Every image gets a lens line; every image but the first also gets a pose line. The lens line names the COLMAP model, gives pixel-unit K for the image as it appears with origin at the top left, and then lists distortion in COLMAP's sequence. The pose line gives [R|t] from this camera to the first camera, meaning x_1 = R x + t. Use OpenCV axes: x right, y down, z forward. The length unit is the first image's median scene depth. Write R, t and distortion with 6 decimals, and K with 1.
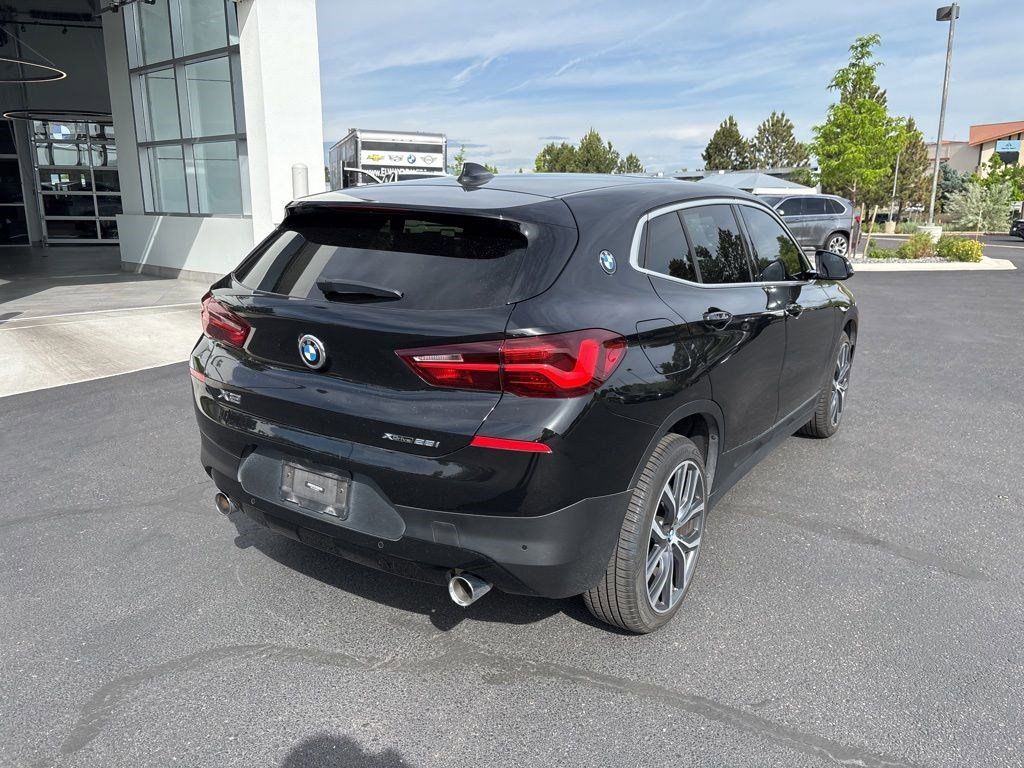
lens RADIAL K [[812.1, 0, 512.0], [0, 812.1, 384.0], [0, 0, 1]] dist [0.034094, -0.046110]
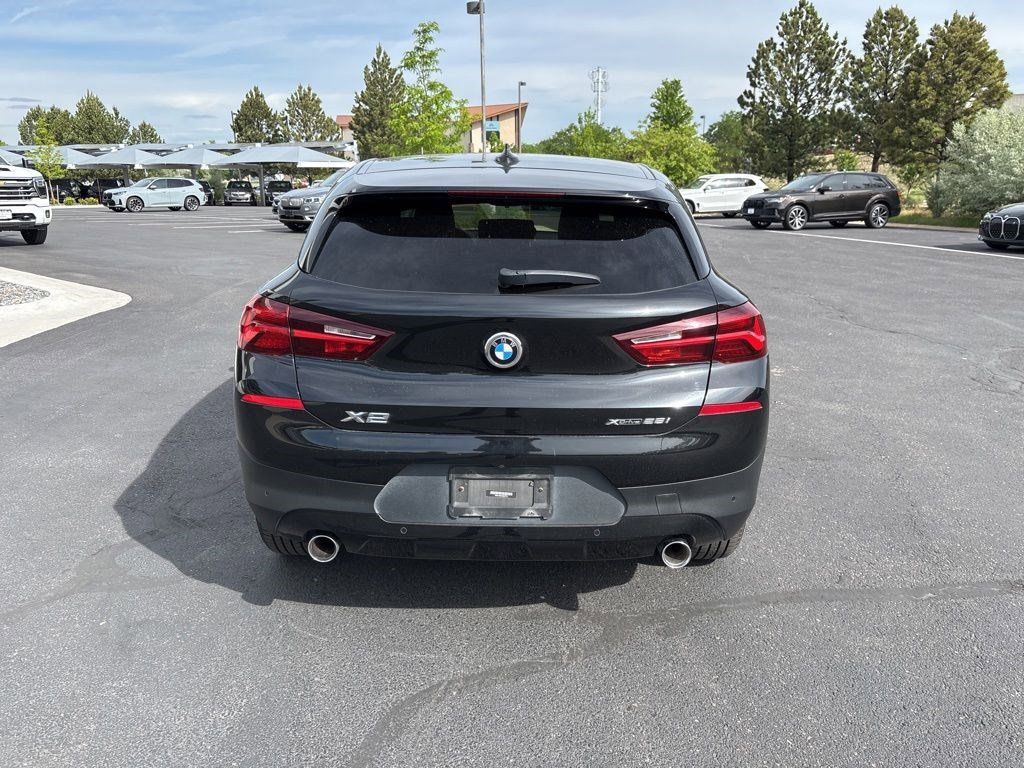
lens RADIAL K [[813.9, 0, 518.5], [0, 813.9, 372.4], [0, 0, 1]] dist [0.049743, -0.047632]
pose [[0.823208, -0.140167, 0.550166, -0.068993], [0.130499, 0.989814, 0.056912, -0.006025], [-0.552539, 0.024946, 0.833114, 0.019236]]
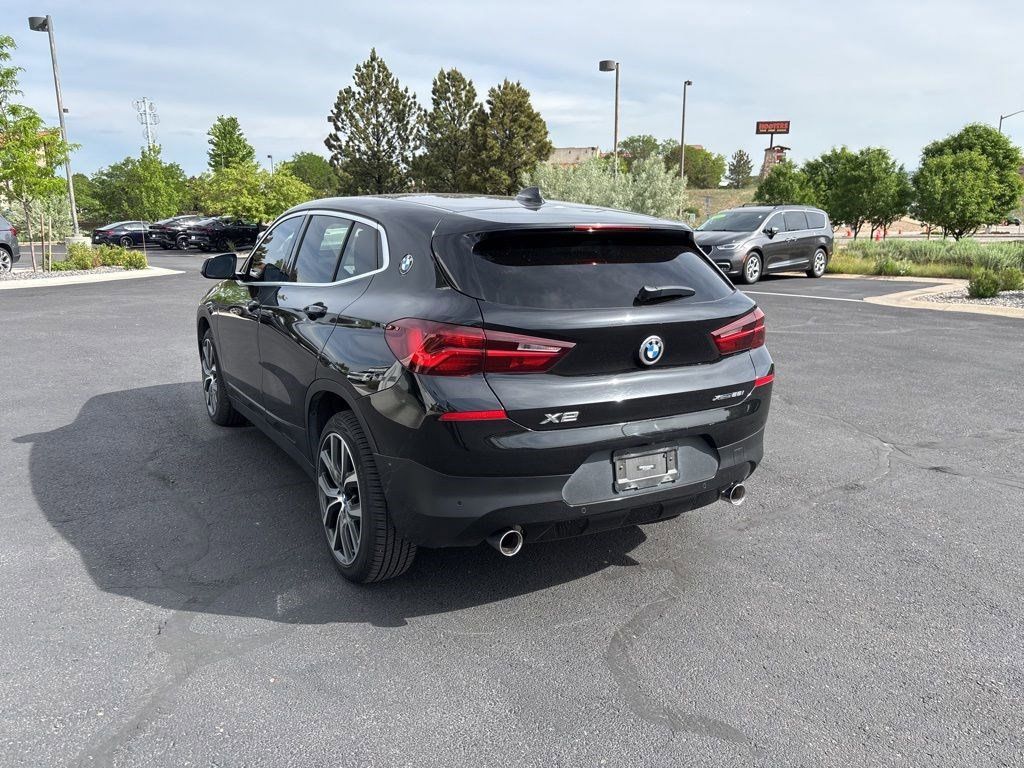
lens RADIAL K [[813.9, 0, 518.5], [0, 813.9, 372.4], [0, 0, 1]] dist [0.049743, -0.047632]
pose [[0.417207, -0.180332, 0.890740, -0.127227], [0.202992, 0.973845, 0.102079, -0.015451], [-0.885851, 0.138224, 0.442901, 0.059852]]
